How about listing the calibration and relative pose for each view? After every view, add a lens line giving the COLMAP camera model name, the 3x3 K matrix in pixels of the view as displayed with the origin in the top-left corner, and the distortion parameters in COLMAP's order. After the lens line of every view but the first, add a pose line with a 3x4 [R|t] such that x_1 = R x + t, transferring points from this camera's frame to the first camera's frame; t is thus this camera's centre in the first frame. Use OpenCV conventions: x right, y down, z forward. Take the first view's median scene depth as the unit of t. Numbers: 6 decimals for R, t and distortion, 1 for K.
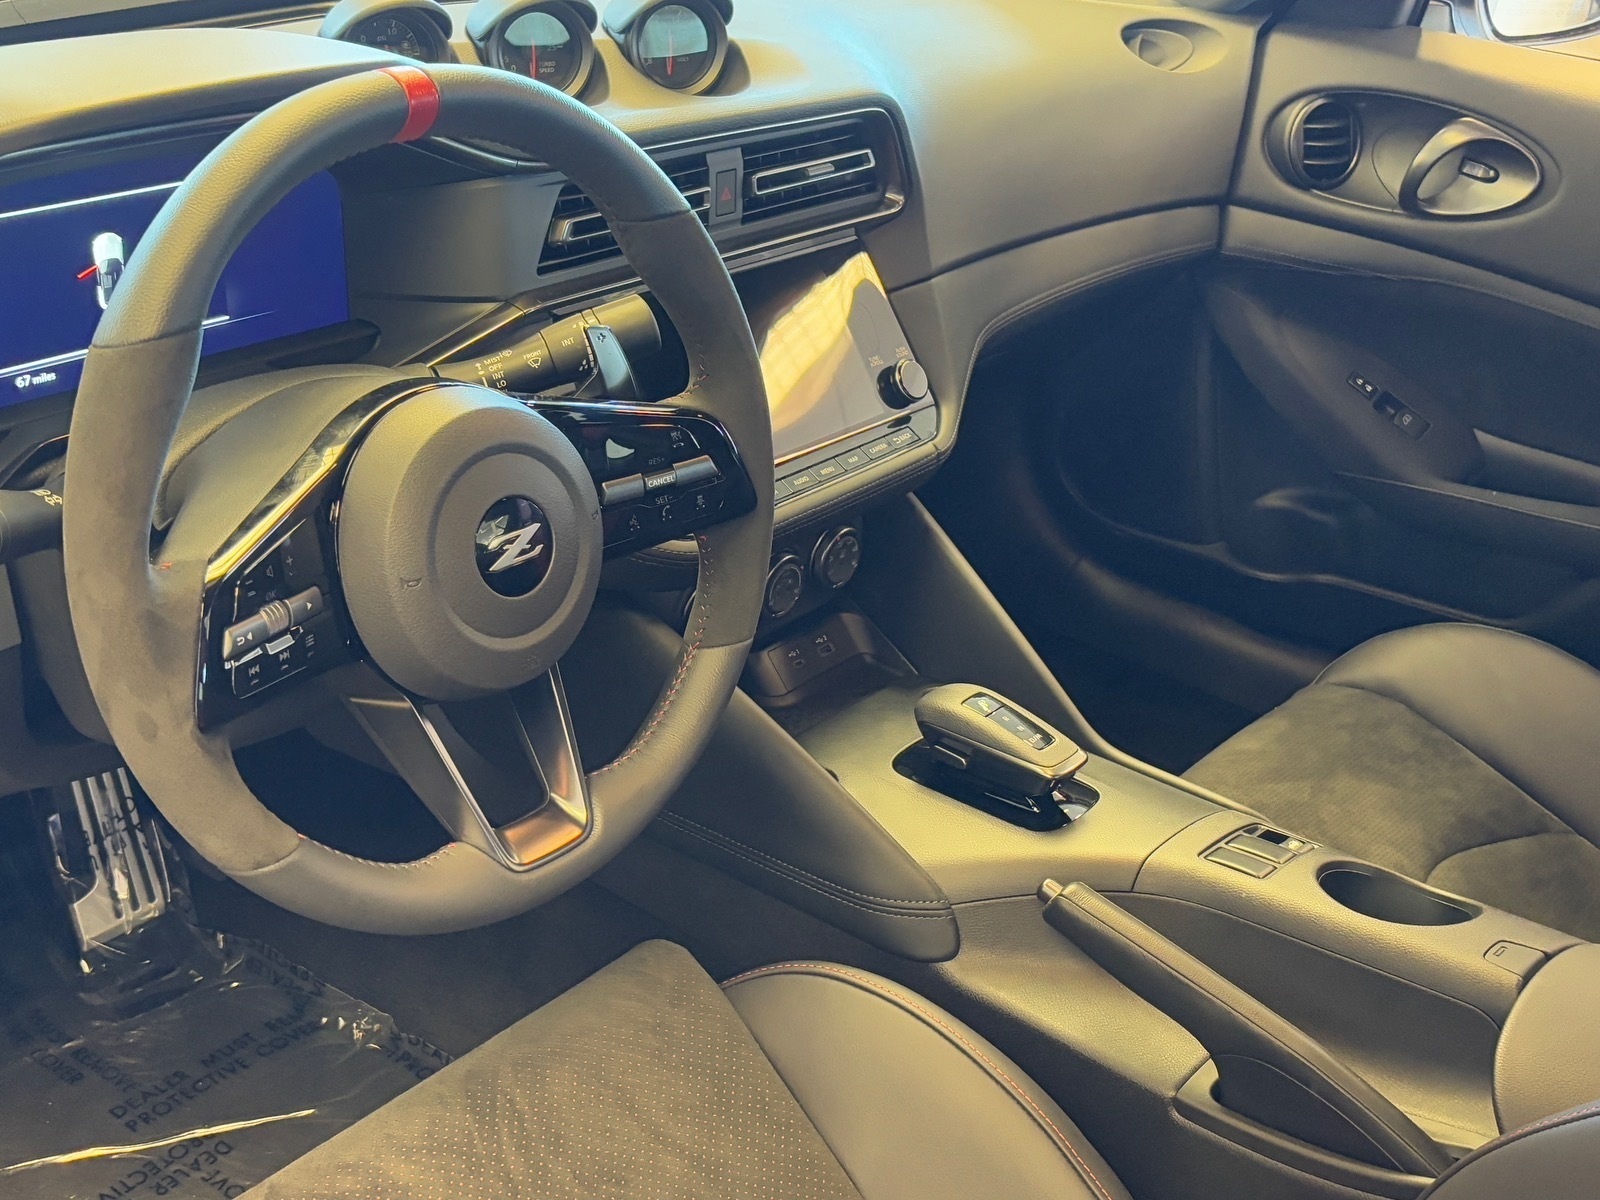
lens RADIAL K [[1987.7, 0, 798.4], [0, 1987.7, 596.2], [0, 0, 1]] dist [-0.023335, 0.000000]
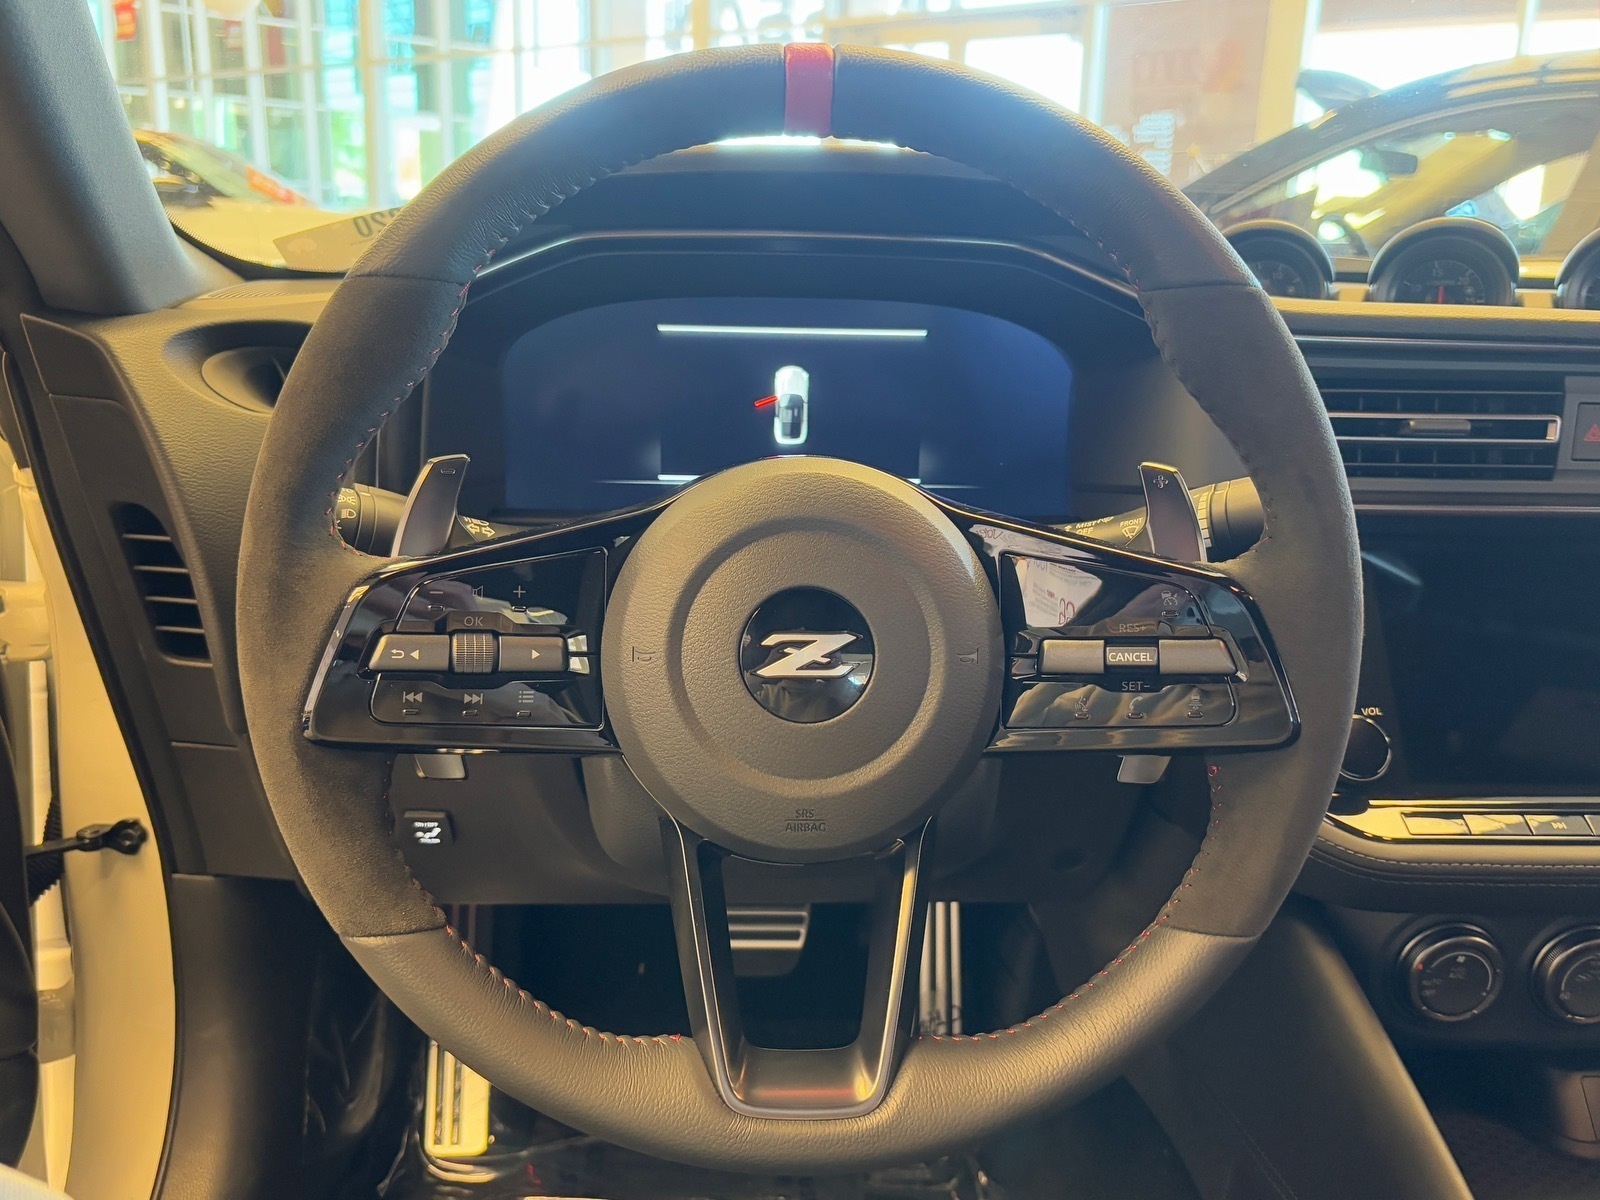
lens RADIAL K [[1418.4, 0, 740.3], [0, 1418.4, 609.3], [0, 0, 1]] dist [-0.022722, -0.013401]
pose [[0.644849, 0.128124, -0.753495, 0.203847], [-0.305153, 0.947026, -0.100120, 0.016290], [0.700751, 0.294493, 0.649786, 0.550927]]
